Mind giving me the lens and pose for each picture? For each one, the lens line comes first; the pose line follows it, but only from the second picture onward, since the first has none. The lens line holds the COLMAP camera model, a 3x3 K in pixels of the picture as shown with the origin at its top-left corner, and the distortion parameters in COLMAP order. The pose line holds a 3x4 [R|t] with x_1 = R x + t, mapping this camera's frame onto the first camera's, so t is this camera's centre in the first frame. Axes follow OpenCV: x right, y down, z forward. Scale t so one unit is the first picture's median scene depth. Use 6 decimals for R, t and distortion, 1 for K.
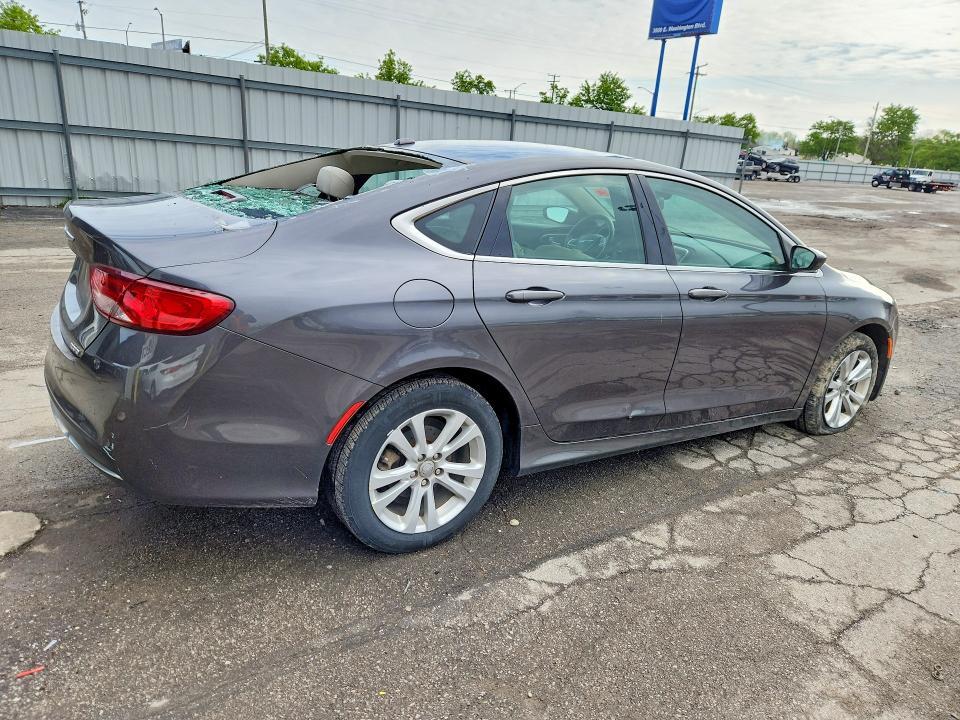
lens RADIAL K [[669.5, 0, 467.3], [0, 669.5, 356.4], [0, 0, 1]] dist [0.088757, -0.087210]
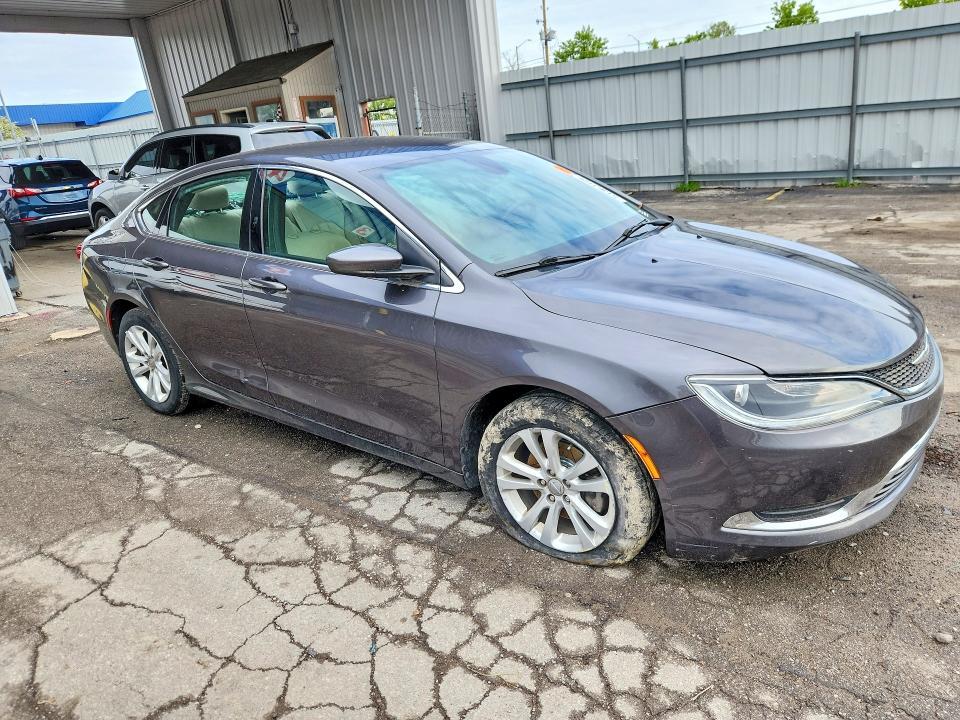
lens RADIAL K [[677.0, 0, 480.0], [0, 677.0, 360.0], [0, 0, 1]] dist [0.066032, -0.085433]
pose [[0.317576, 0.203741, -0.926086, 1.137875], [-0.170938, 0.972945, 0.155431, -0.149419], [0.932698, 0.108942, 0.343811, 0.784091]]
